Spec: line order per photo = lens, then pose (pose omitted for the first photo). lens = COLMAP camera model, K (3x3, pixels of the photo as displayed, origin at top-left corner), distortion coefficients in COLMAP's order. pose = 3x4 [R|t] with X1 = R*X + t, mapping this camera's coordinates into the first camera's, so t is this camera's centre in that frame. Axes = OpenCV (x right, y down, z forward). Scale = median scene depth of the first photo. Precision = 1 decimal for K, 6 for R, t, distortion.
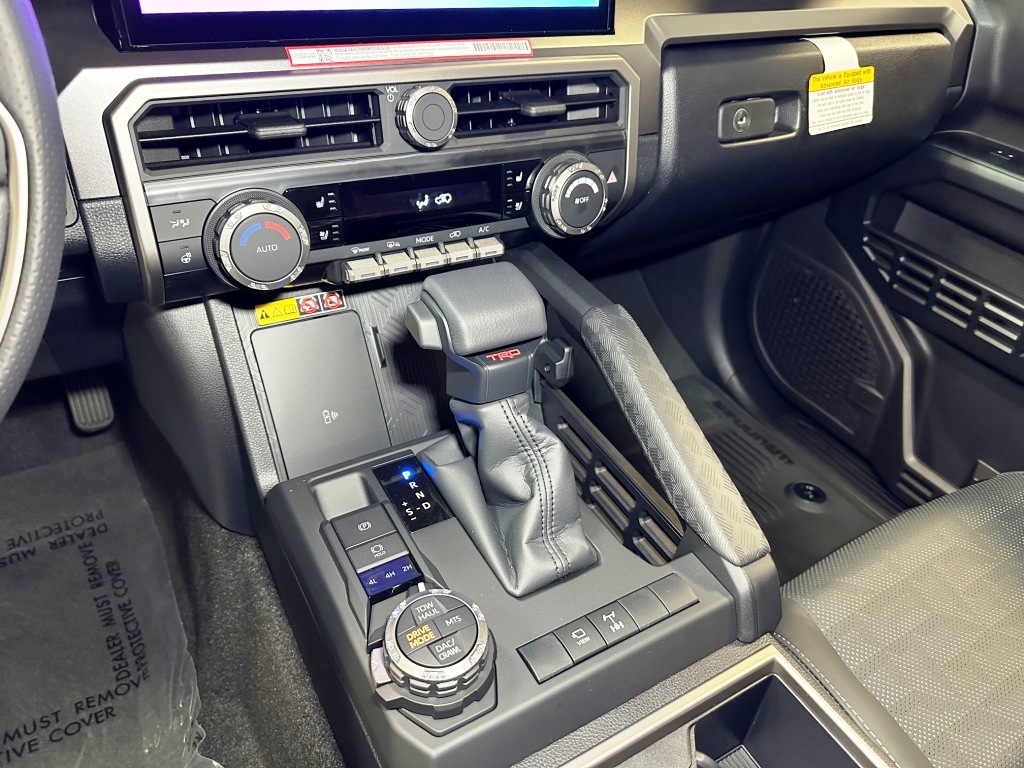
lens RADIAL K [[730.6, 0, 508.3], [0, 730.6, 389.0], [0, 0, 1]] dist [0.055326, -0.077252]
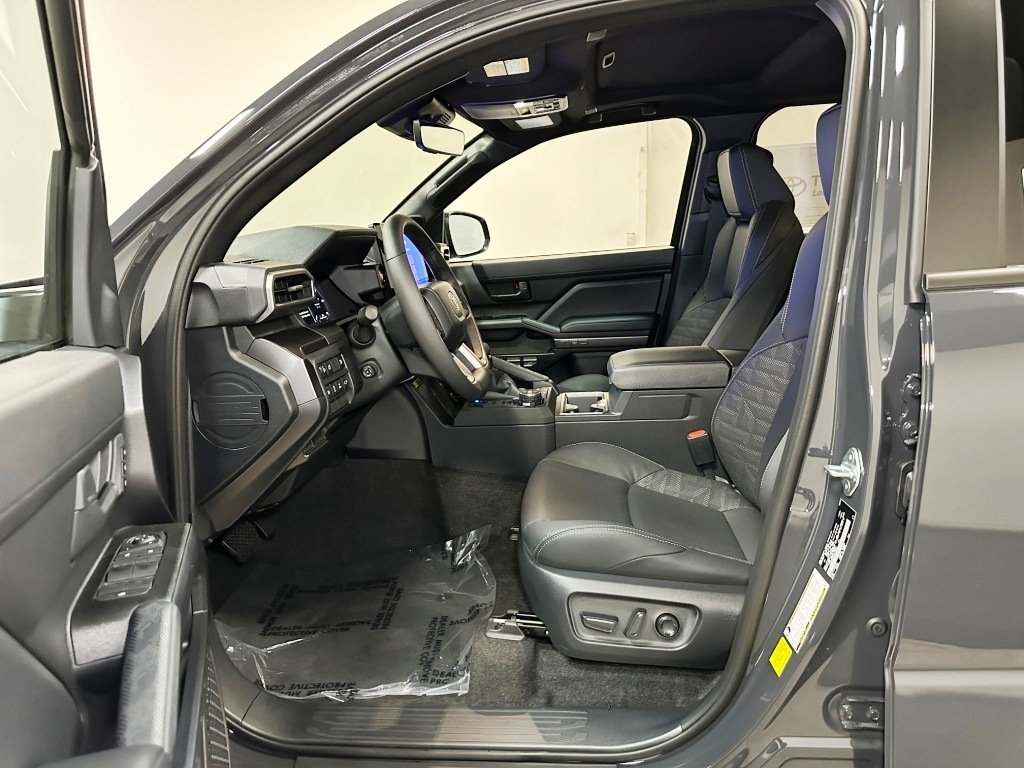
lens RADIAL K [[730.6, 0, 508.3], [0, 730.6, 389.0], [0, 0, 1]] dist [0.055326, -0.077252]
pose [[0.580900, -0.293754, 0.759120, -2.600847], [0.577271, 0.806173, -0.129783, 0.584512], [-0.573858, 0.513609, 0.637881, -1.322127]]
